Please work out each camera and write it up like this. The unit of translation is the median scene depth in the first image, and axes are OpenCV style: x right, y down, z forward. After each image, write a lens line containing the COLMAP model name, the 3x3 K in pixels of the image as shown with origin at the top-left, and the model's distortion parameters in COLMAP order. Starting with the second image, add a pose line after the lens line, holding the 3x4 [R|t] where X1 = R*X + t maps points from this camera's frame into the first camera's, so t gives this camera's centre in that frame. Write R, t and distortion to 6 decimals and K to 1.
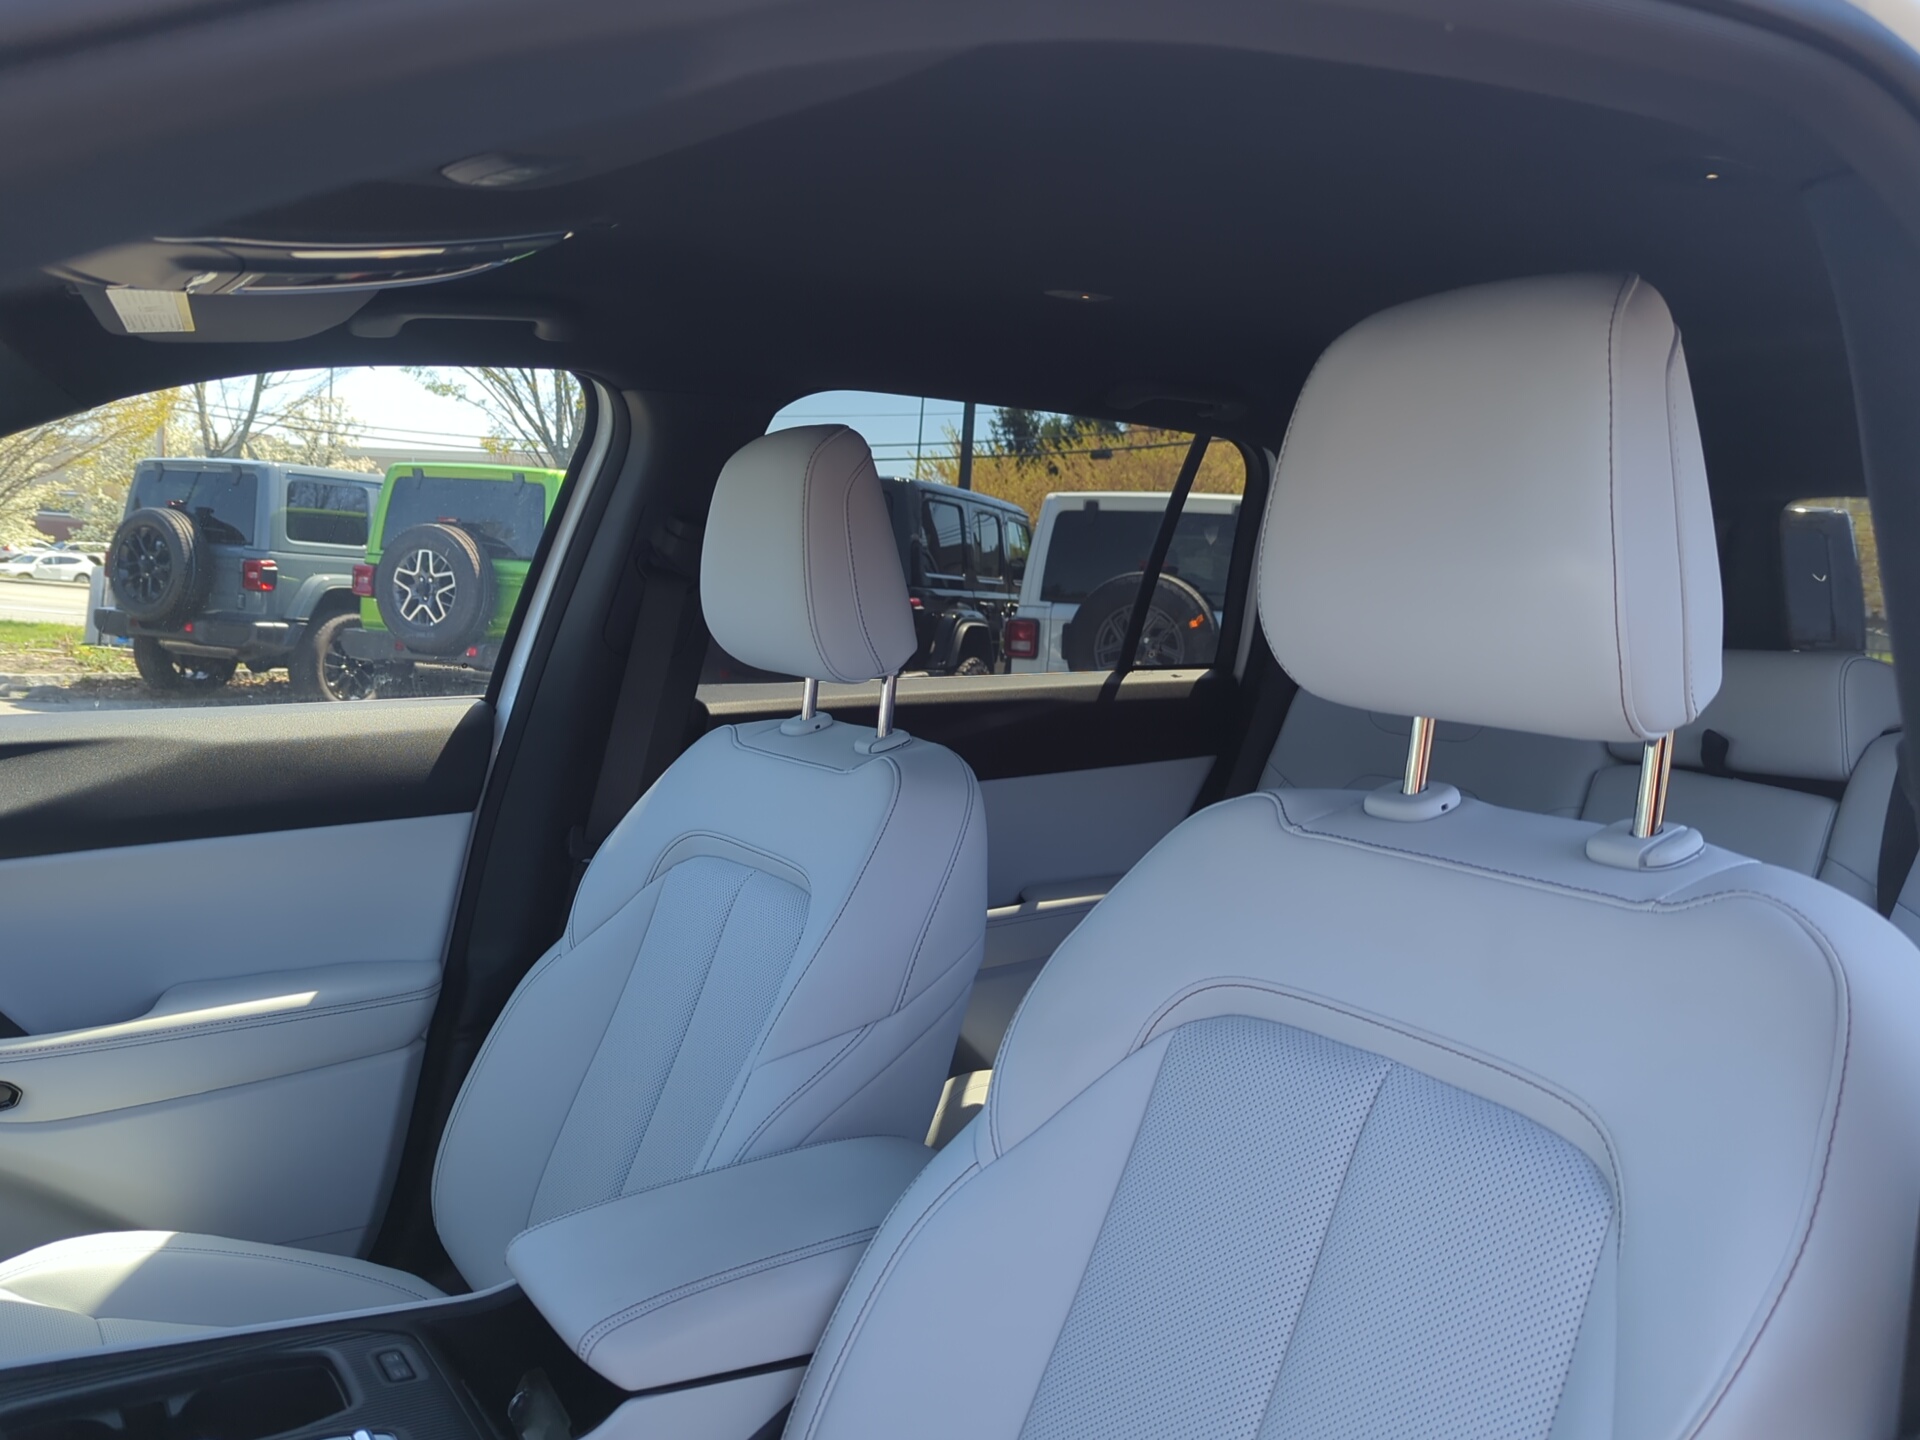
lens RADIAL K [[1630.2, 0, 975.1], [0, 1630.2, 712.1], [0, 0, 1]] dist [0.035304, -0.005887]
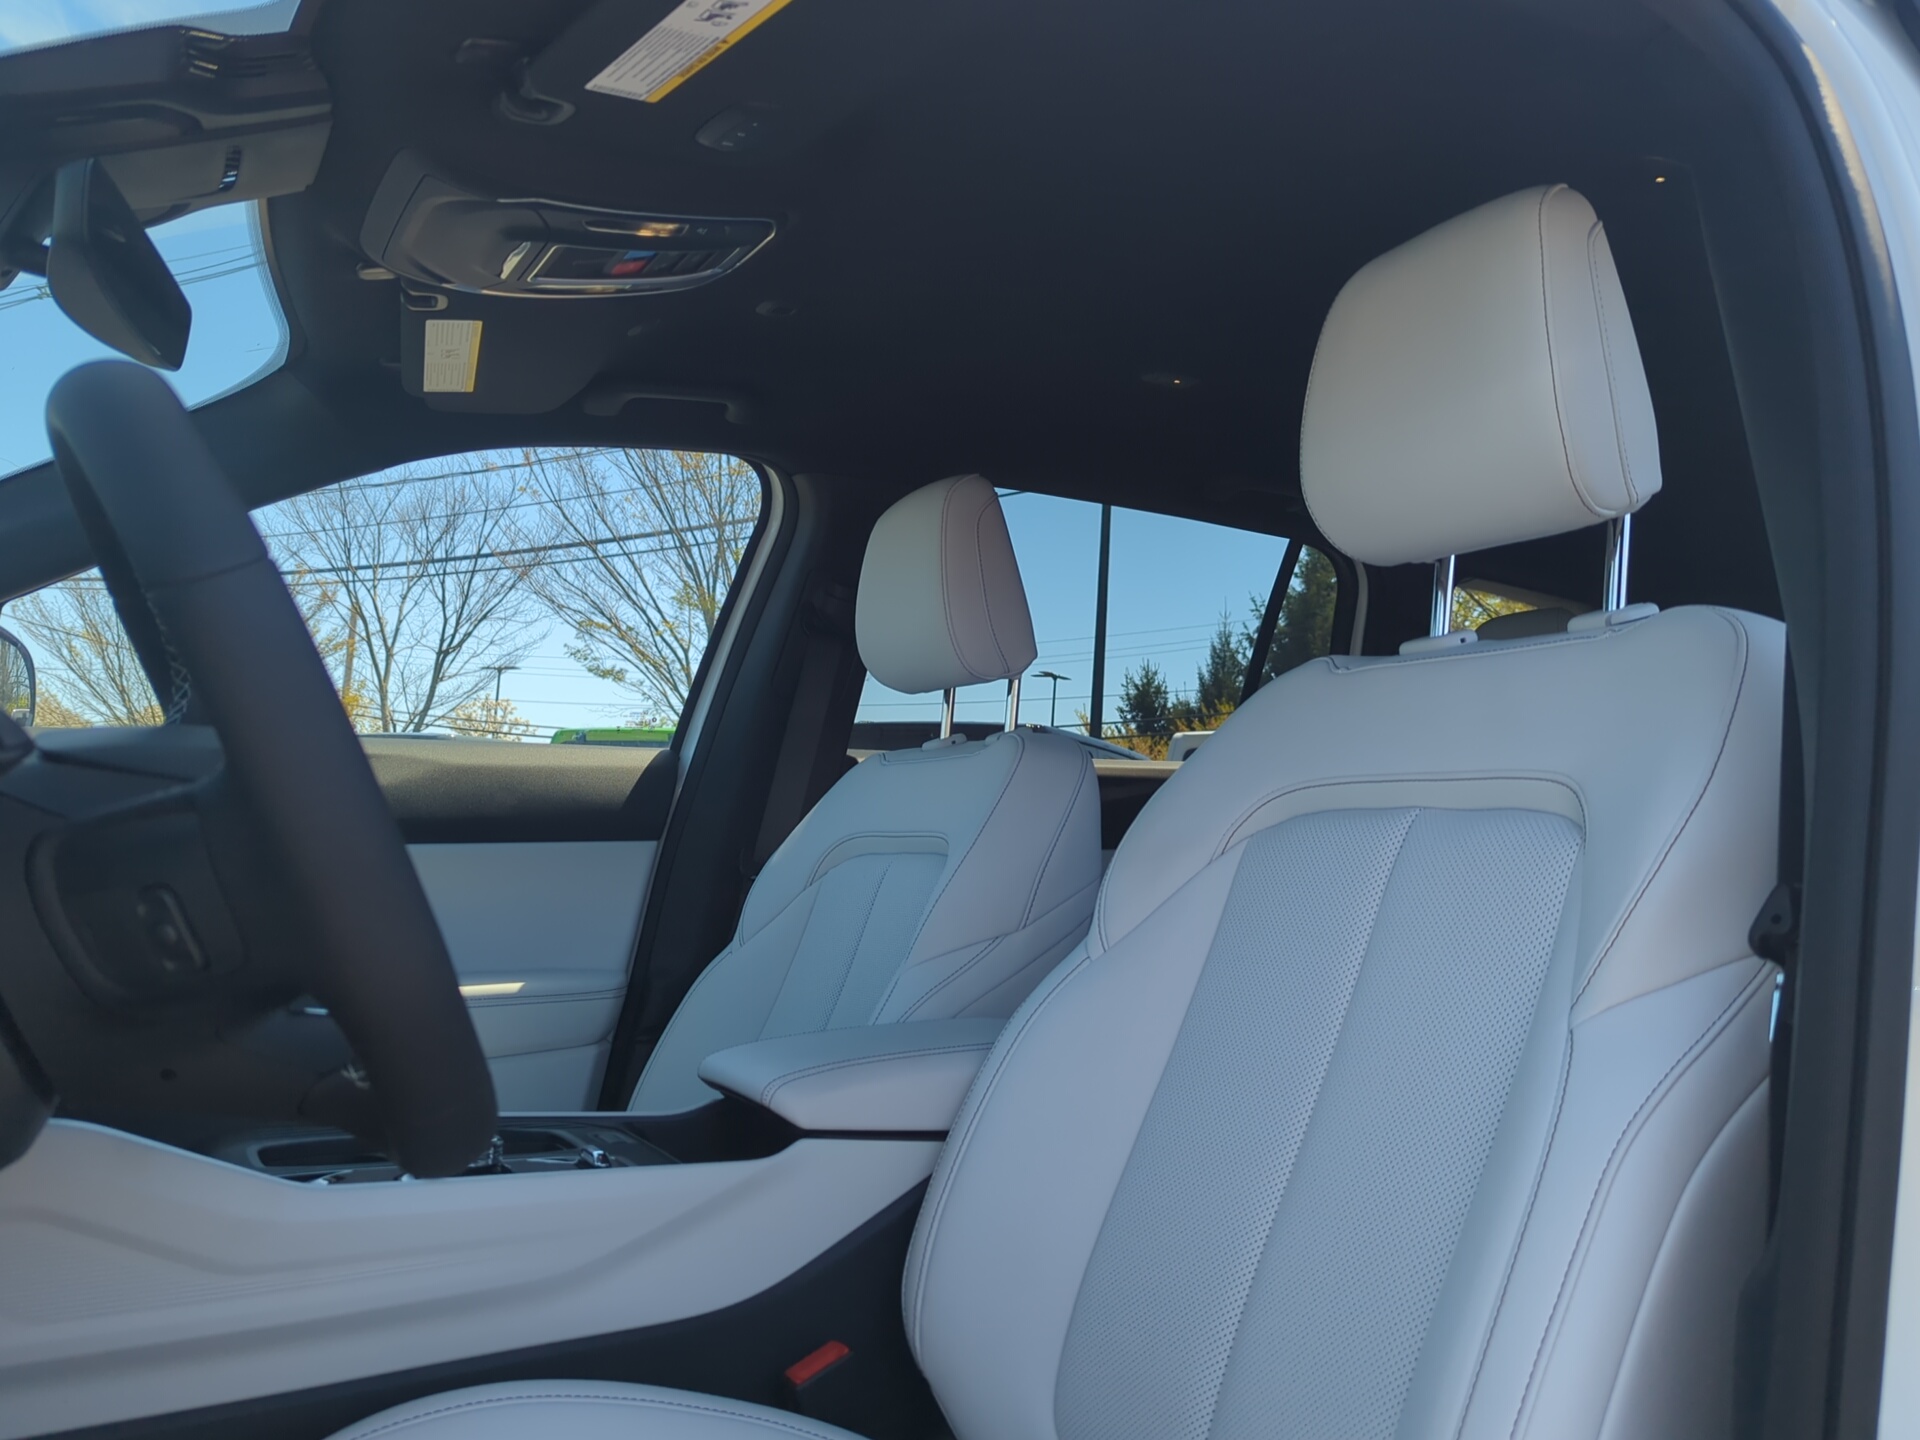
lens RADIAL K [[1630.2, 0, 975.1], [0, 1630.2, 712.1], [0, 0, 1]] dist [0.035304, -0.005887]
pose [[0.996568, -0.022885, -0.079554, 0.010525], [0.007512, 0.982064, -0.188398, 0.195627], [0.082439, 0.187154, 0.978865, -0.131014]]
